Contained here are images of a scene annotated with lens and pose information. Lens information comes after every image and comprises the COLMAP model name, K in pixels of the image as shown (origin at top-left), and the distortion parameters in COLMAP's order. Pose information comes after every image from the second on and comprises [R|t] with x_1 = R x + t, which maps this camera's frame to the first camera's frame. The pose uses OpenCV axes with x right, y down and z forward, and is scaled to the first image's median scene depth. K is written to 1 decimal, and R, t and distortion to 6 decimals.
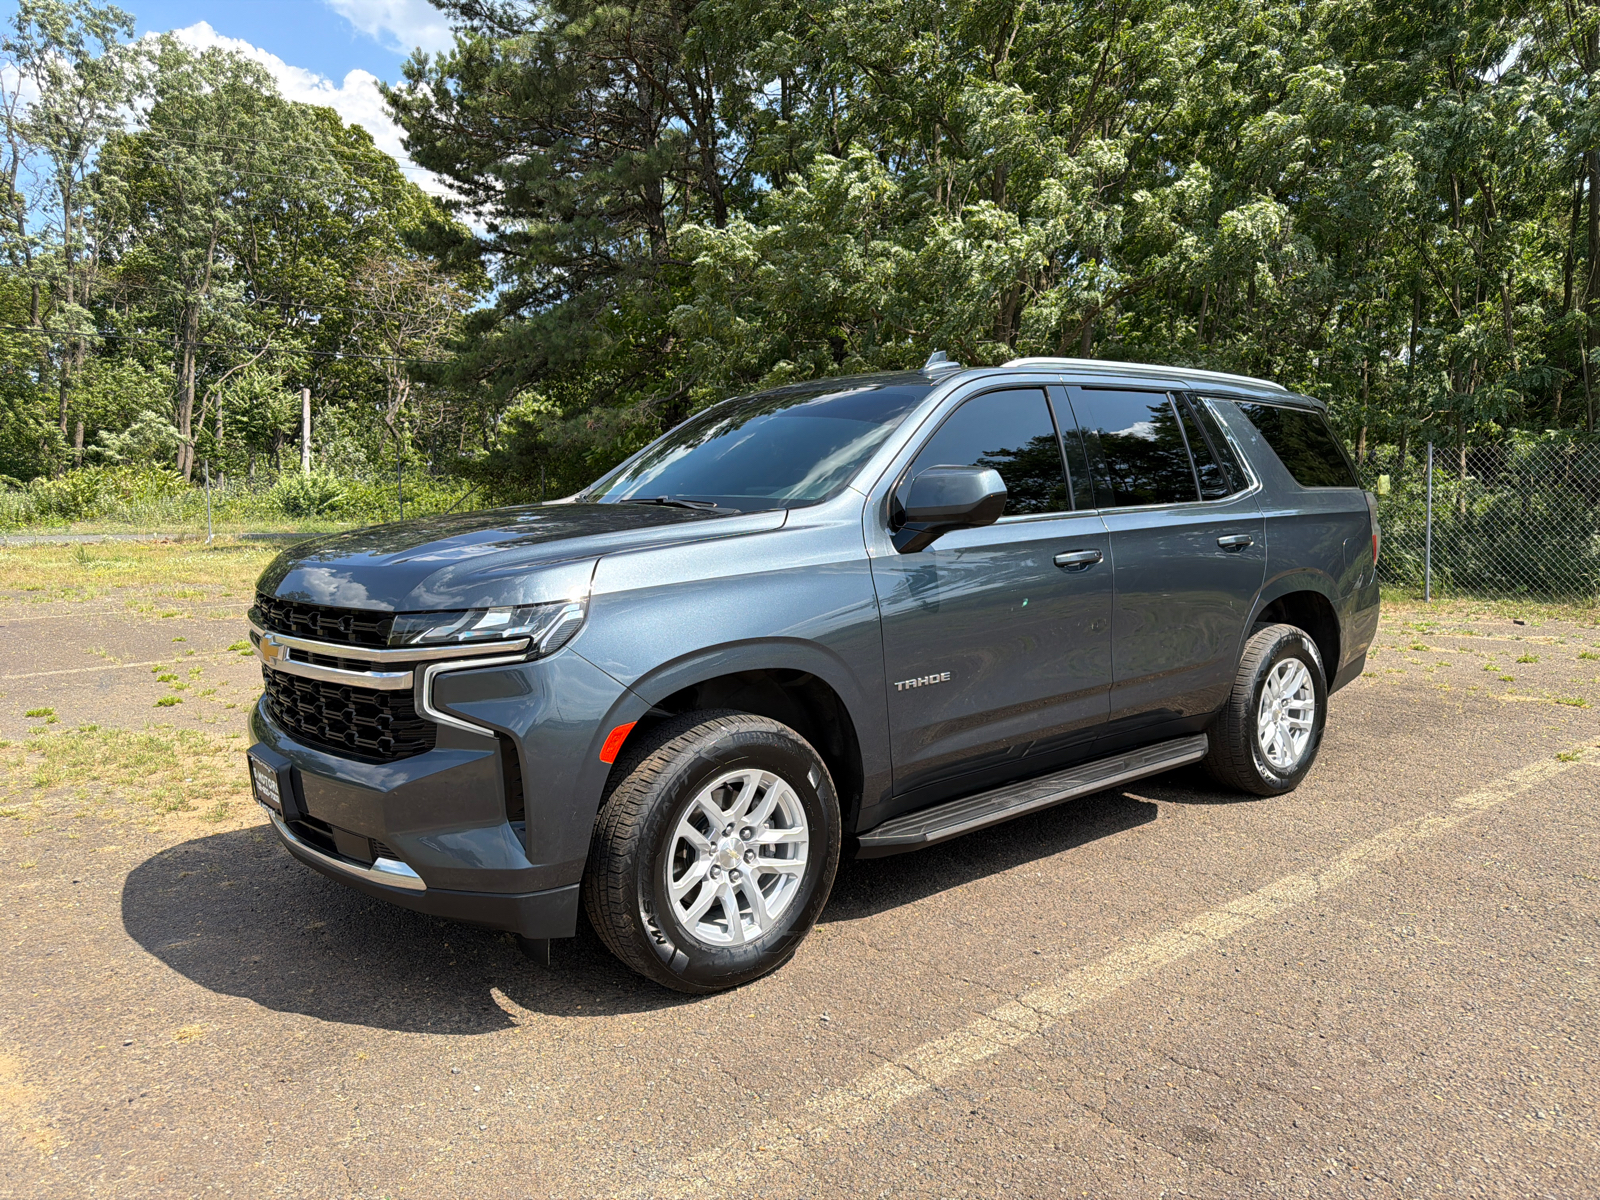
lens RADIAL K [[1217.7, 0, 778.6], [0, 1217.7, 591.6], [0, 0, 1]] dist [0.024517, -0.007070]
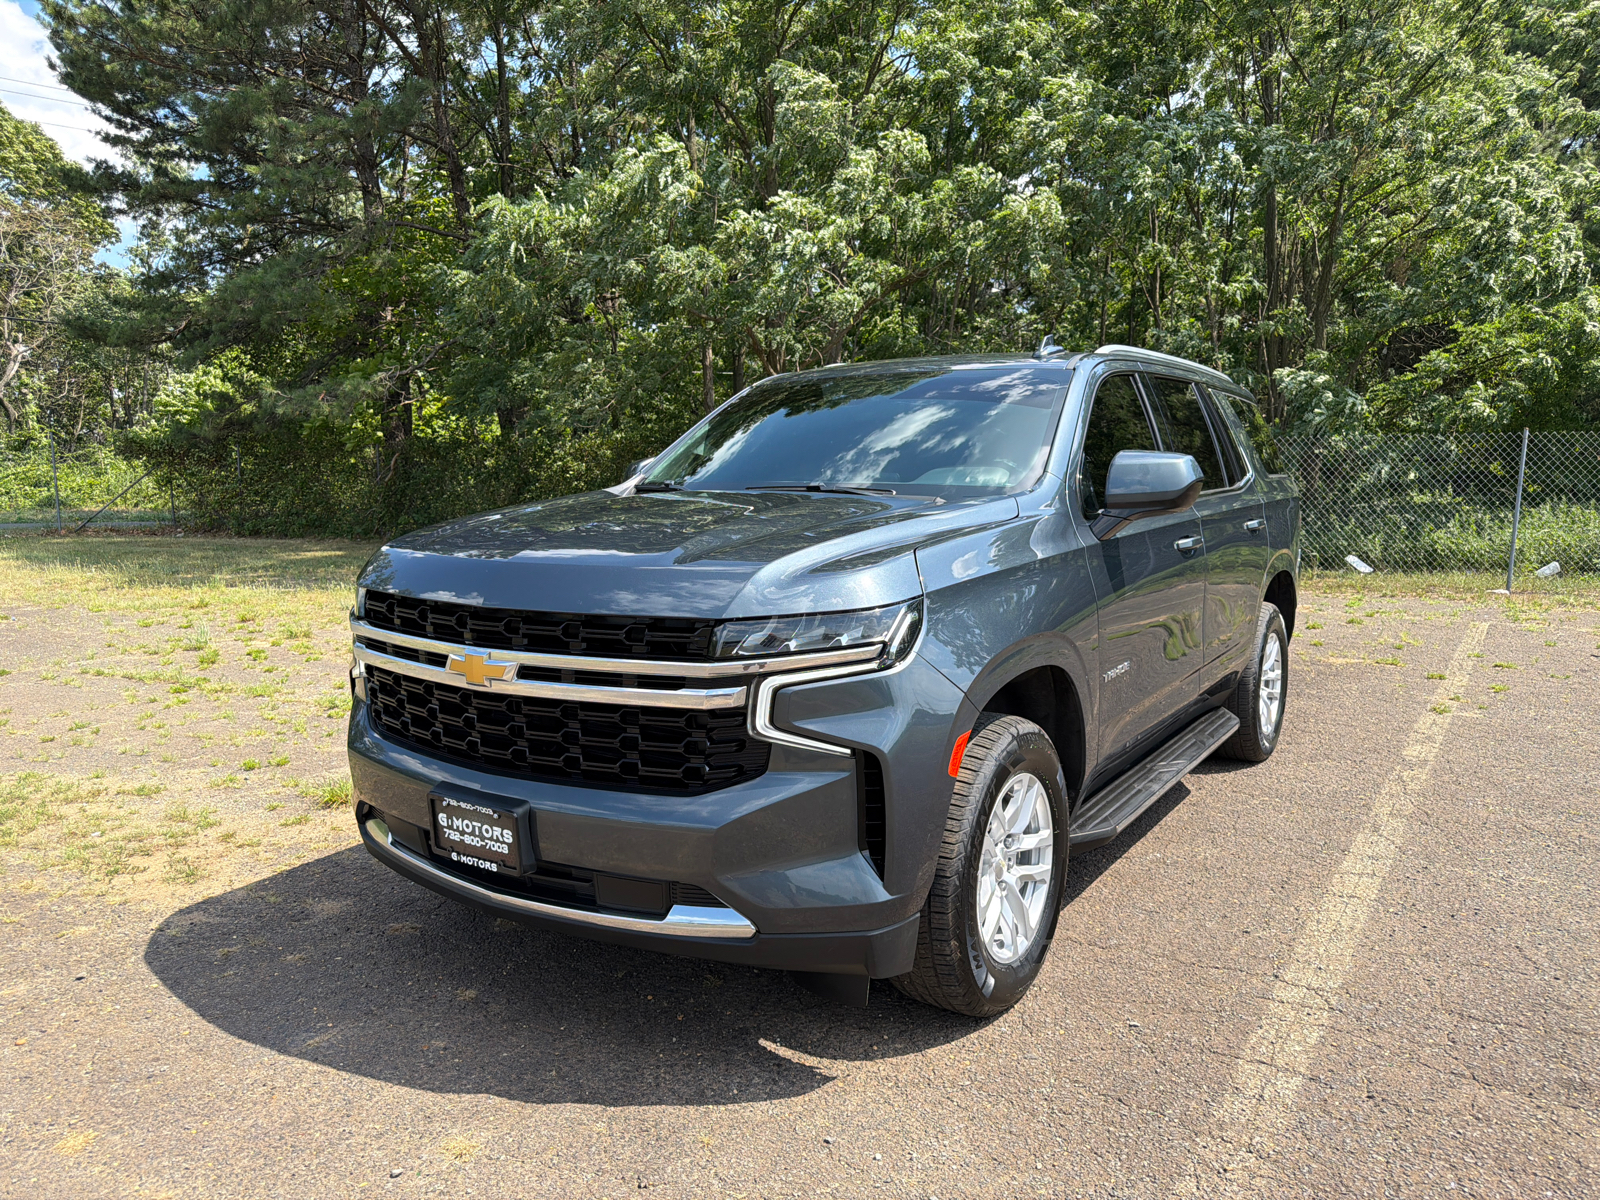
lens RADIAL K [[1217.4, 0, 800.0], [0, 1217.4, 600.0], [0, 0, 1]] dist [0.009419, 0.001124]
pose [[0.949762, -0.027389, 0.311771, -0.438722], [0.021767, 0.999532, 0.021499, -0.010575], [-0.312214, -0.013633, 0.949914, 0.149000]]
